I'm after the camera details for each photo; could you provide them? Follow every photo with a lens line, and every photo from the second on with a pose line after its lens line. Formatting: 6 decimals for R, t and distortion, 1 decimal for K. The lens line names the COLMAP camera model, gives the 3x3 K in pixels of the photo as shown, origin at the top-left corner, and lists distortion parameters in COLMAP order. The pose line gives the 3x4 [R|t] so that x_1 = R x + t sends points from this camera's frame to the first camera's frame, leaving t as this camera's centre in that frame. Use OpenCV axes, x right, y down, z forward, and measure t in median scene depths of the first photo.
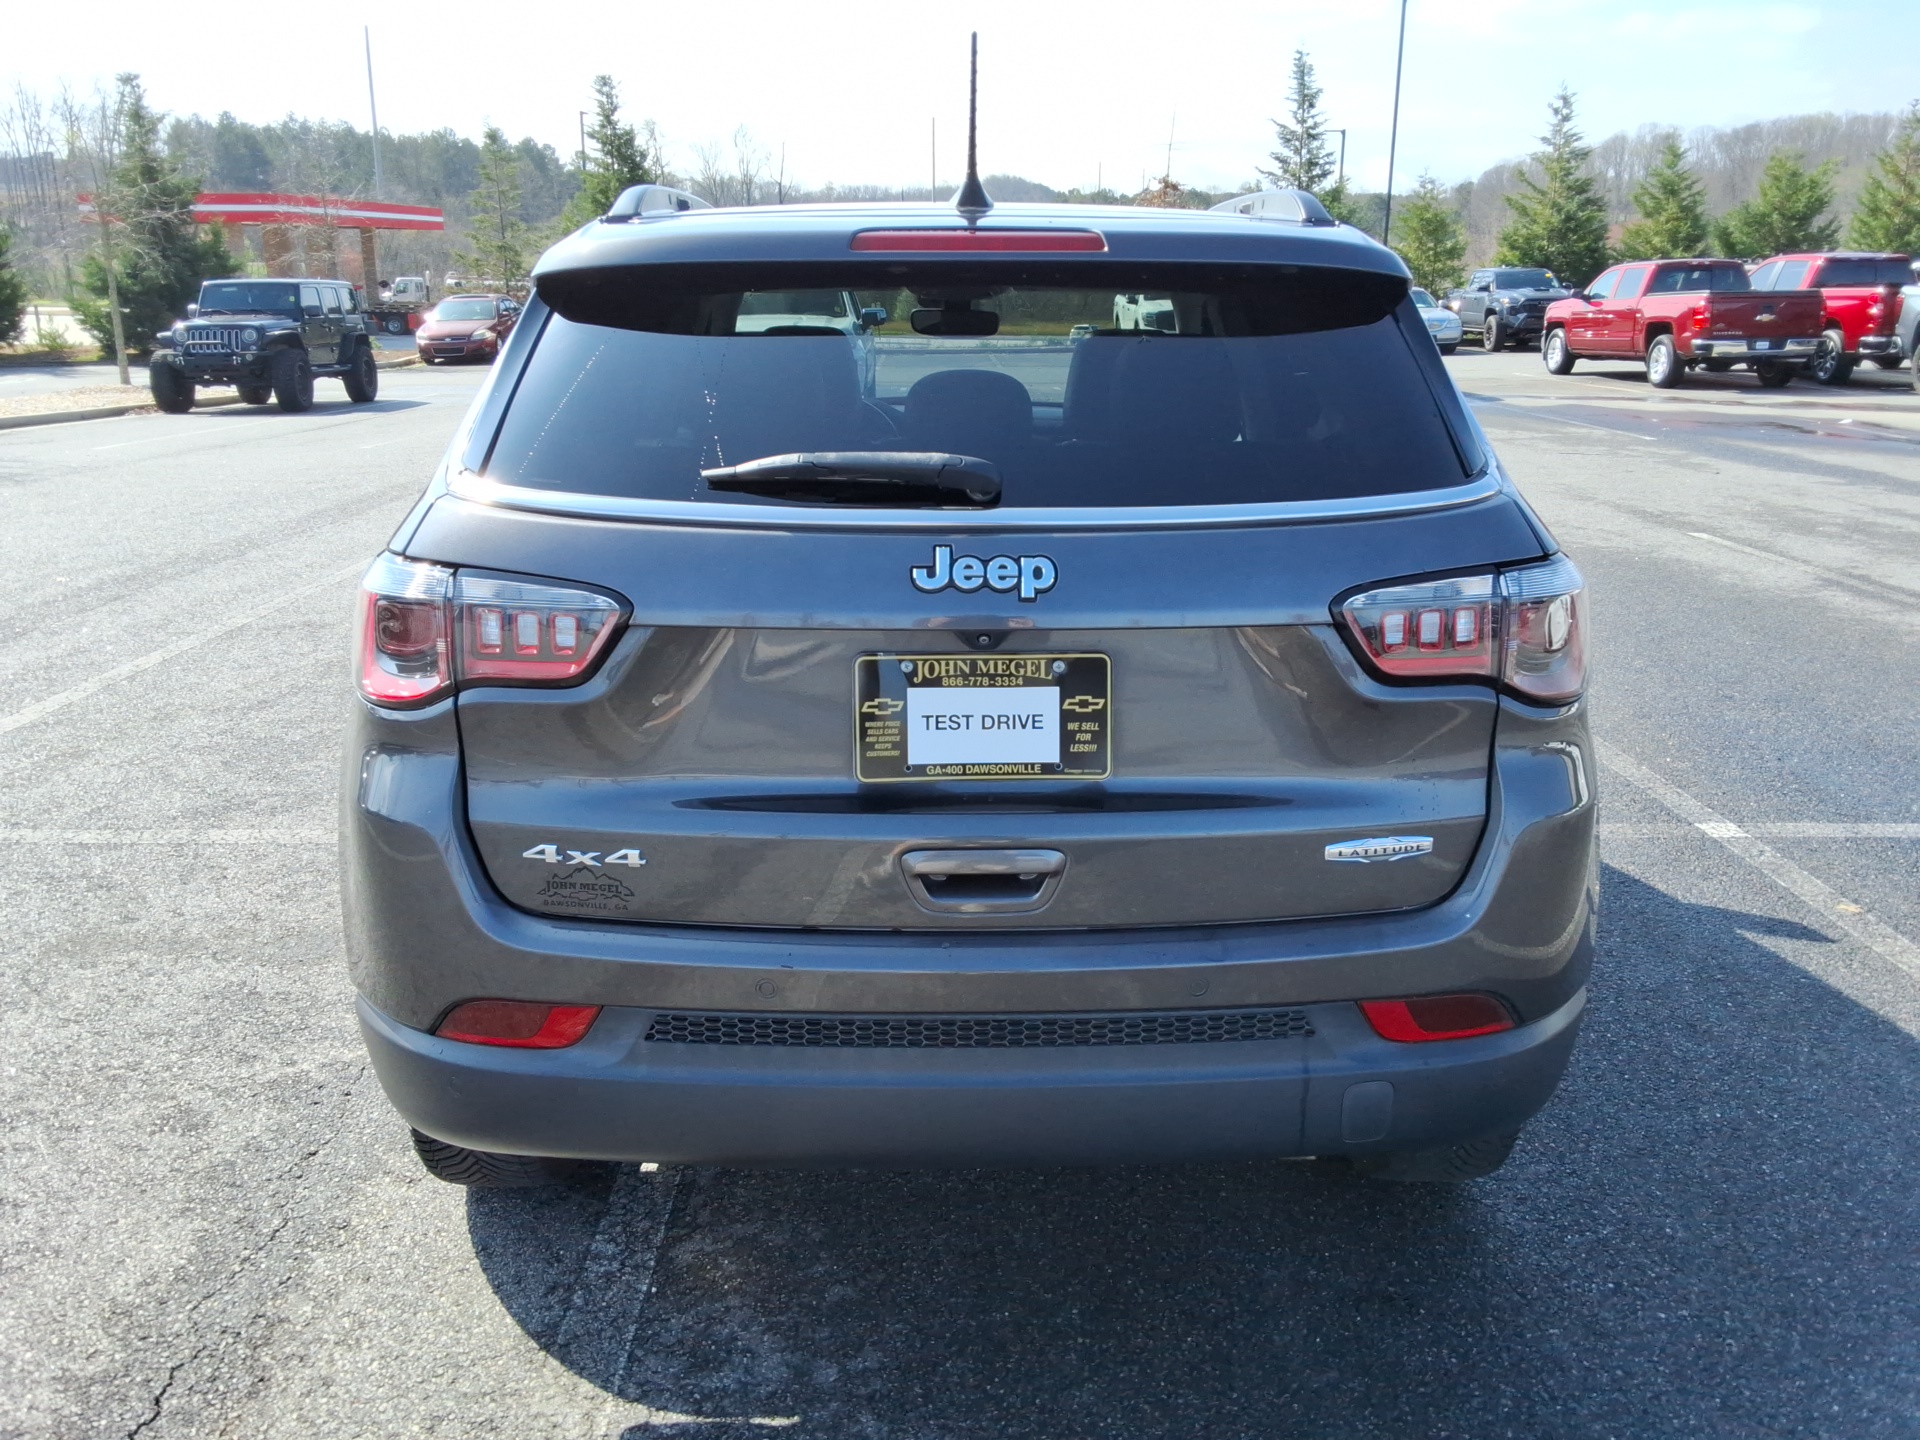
lens RADIAL K [[1535.6, 0, 963.3], [0, 1535.6, 703.6], [0, 0, 1]] dist [0.120498, -0.172454]
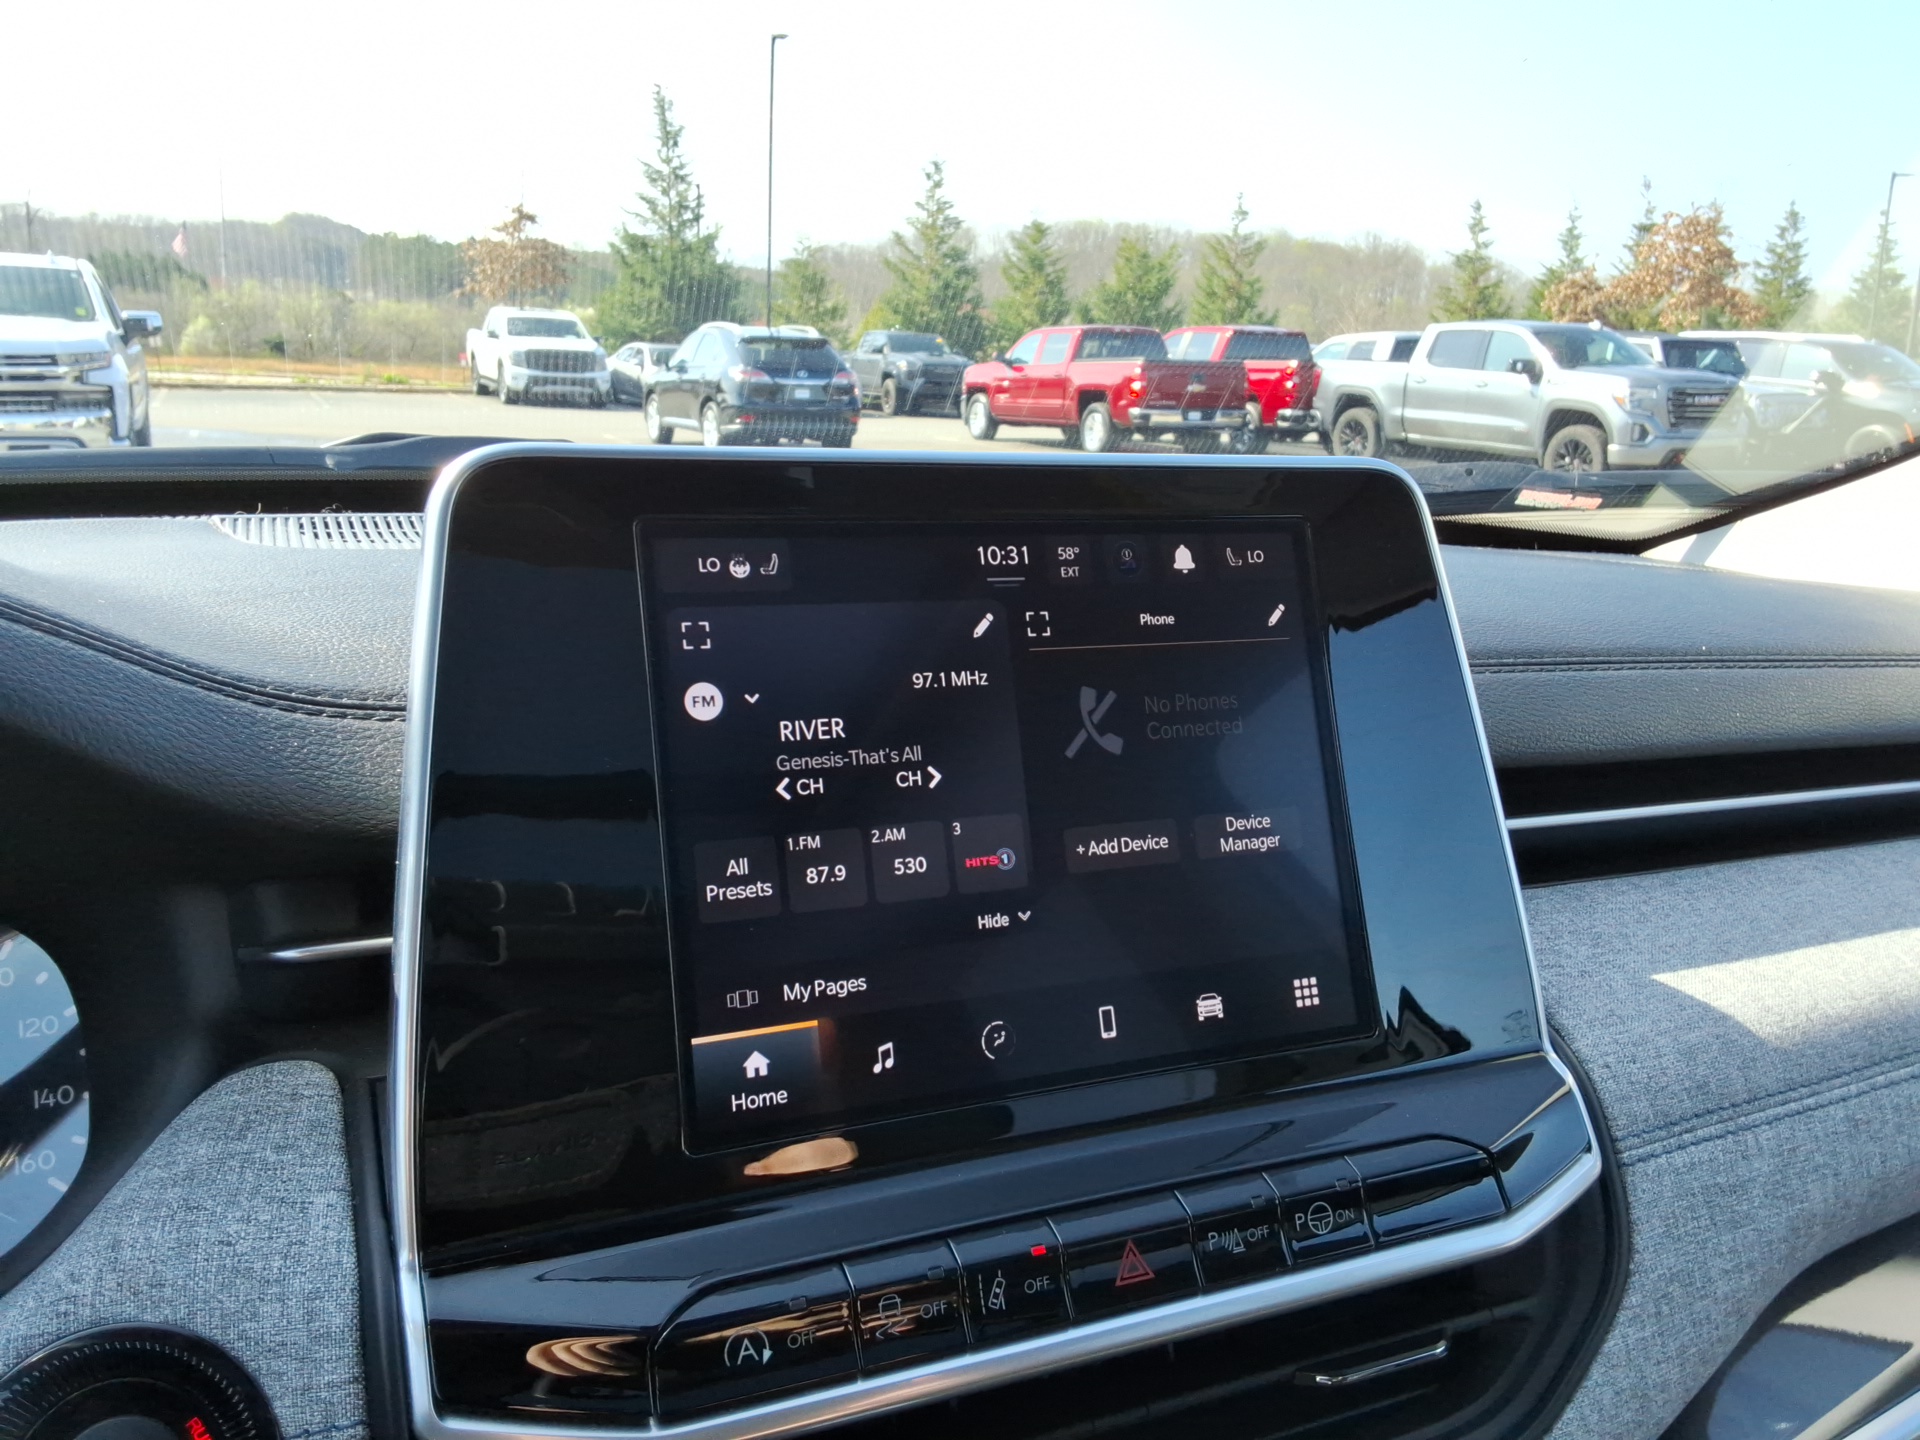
lens RADIAL K [[1551.0, 0, 987.0], [0, 1551.0, 698.7], [0, 0, 1]] dist [0.129469, -0.234545]
pose [[0.912681, -0.047879, 0.405858, -0.004014], [0.064957, 0.997484, -0.028399, -0.021640], [-0.403477, 0.052283, 0.913495, 0.109940]]
